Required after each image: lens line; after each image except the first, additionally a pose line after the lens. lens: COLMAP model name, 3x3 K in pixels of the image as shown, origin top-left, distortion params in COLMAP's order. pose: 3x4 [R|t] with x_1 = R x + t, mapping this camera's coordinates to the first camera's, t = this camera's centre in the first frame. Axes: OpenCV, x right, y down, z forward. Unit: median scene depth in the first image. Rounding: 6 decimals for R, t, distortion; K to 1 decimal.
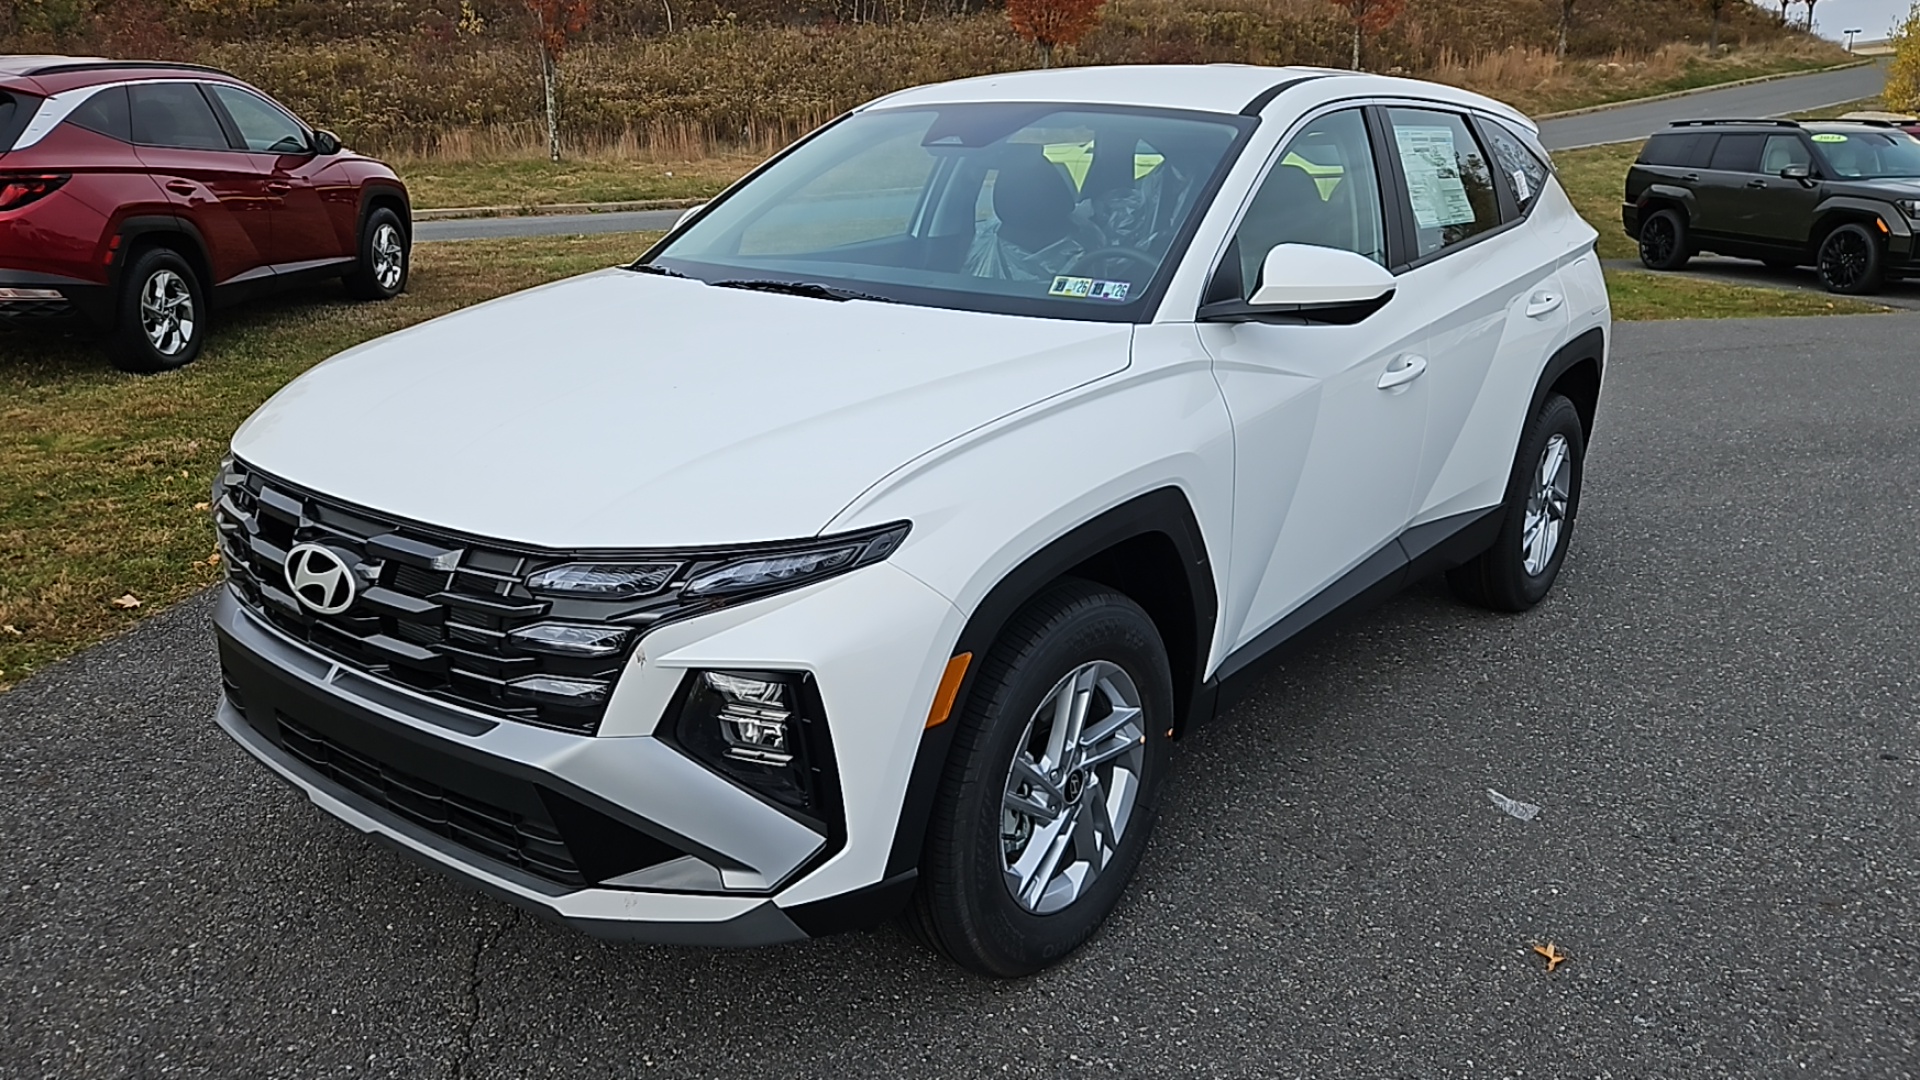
lens RADIAL K [[1416.1, 0, 940.0], [0, 1416.1, 538.2], [0, 0, 1]] dist [0.057380, -0.008336]
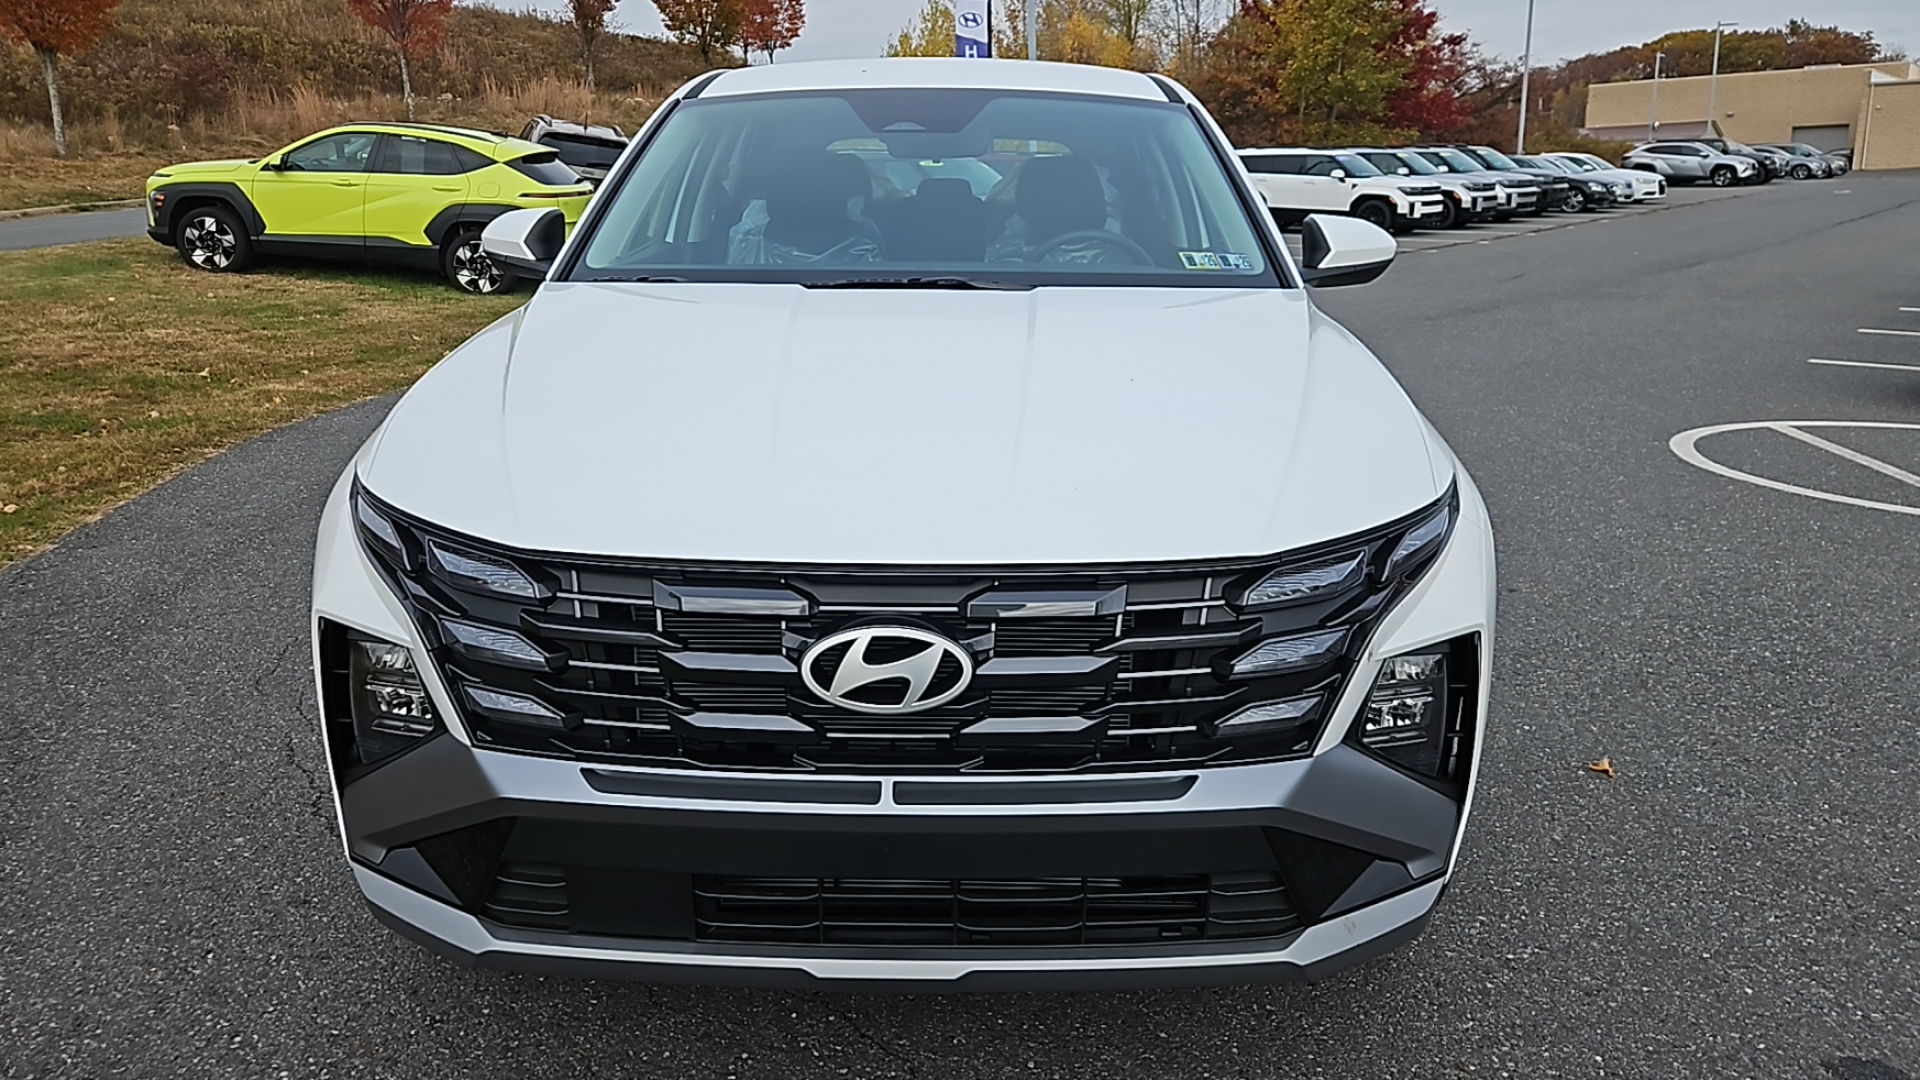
lens RADIAL K [[1416.1, 0, 951.1], [0, 1416.1, 541.7], [0, 0, 1]] dist [0.057380, -0.008336]
pose [[0.789990, -0.167369, 0.589834, -0.846990], [0.177466, 0.983259, 0.041319, -0.064885], [-0.586875, 0.072034, 0.806467, 0.365266]]
